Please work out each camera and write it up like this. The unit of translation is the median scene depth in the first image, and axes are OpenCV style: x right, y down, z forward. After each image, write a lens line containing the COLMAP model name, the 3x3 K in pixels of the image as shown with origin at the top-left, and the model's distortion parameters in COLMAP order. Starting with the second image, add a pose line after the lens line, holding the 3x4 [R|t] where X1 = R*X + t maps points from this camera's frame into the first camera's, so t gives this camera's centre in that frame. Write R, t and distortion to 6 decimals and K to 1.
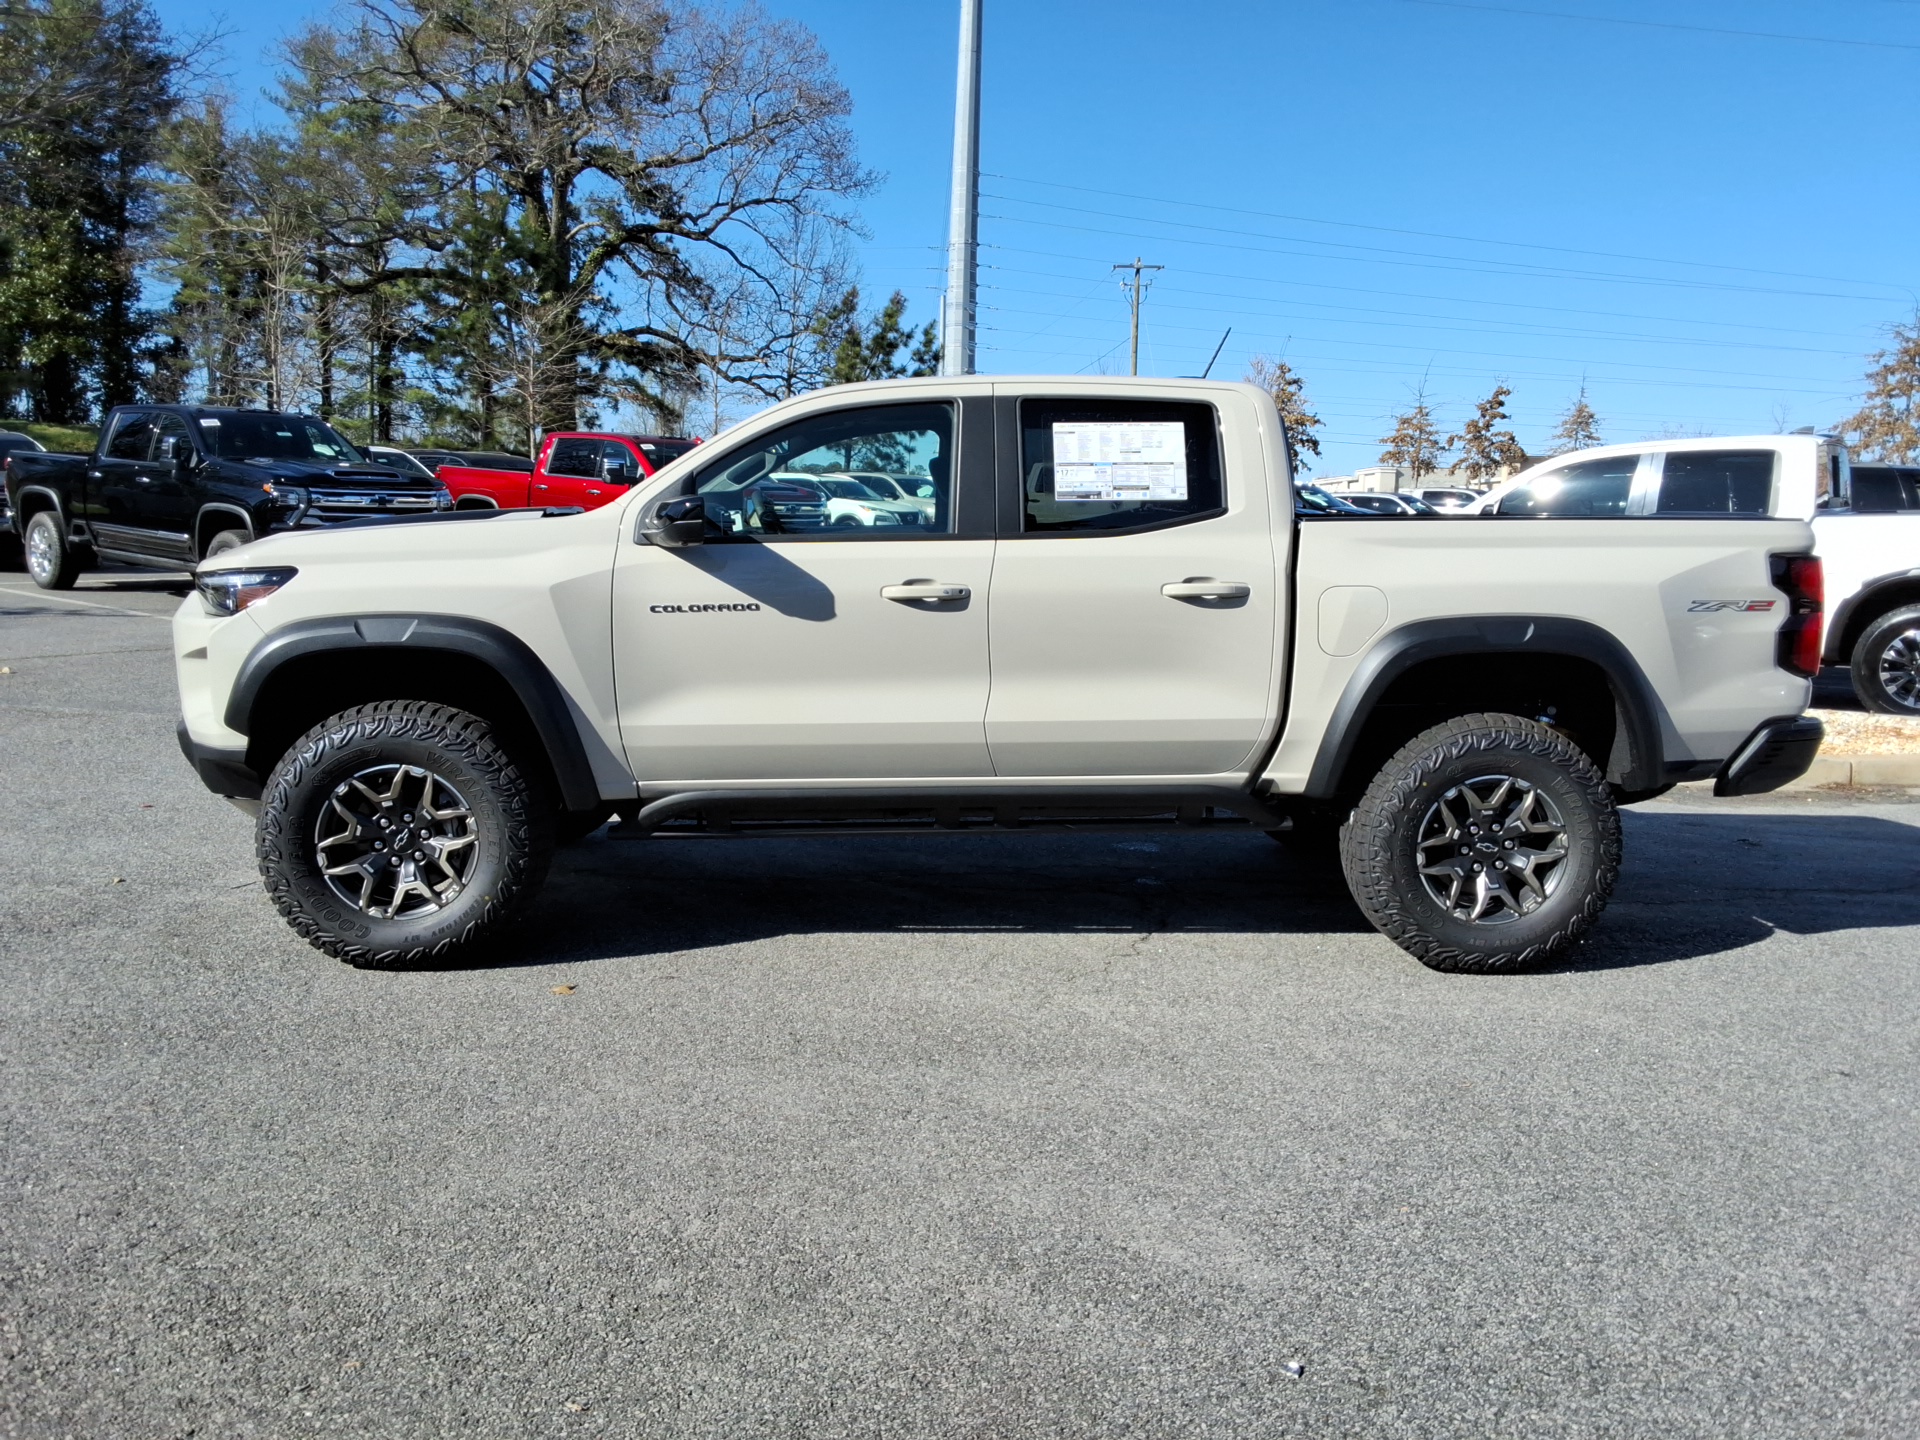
lens RADIAL K [[1524.0, 0, 960.0], [0, 1524.0, 720.0], [0, 0, 1]] dist [0.031544, -0.008027]
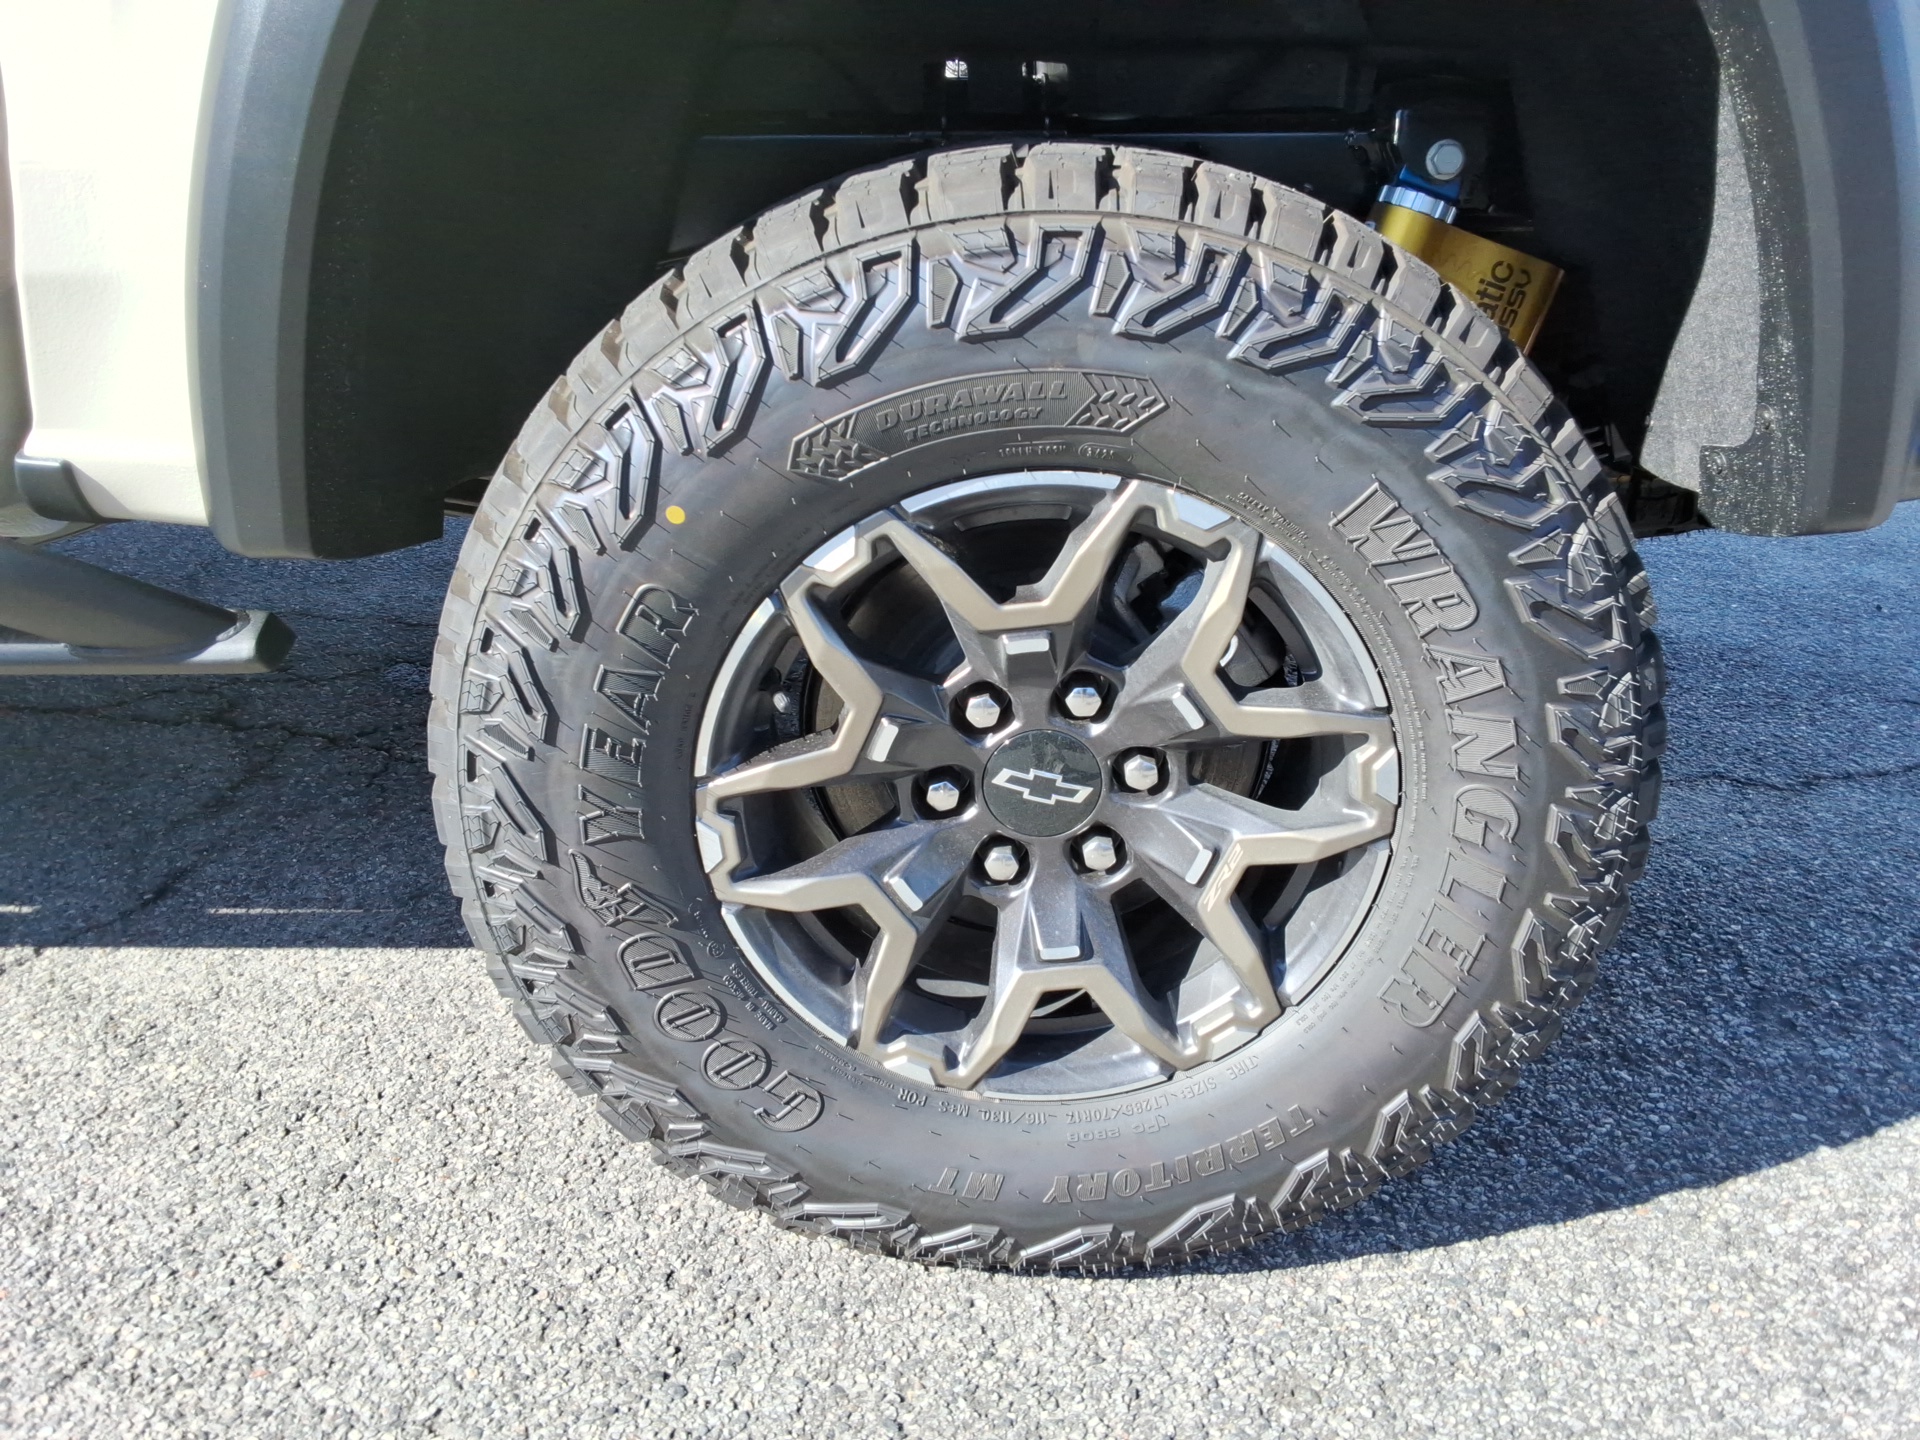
lens RADIAL K [[1550.0, 0, 979.9], [0, 1550.0, 707.0], [0, 0, 1]] dist [0.120759, -0.192140]
pose [[0.999602, 0.012680, -0.025214, 0.343880], [-0.004733, 0.956046, 0.293177, 0.005885], [0.027823, -0.292941, 0.955726, 0.792739]]
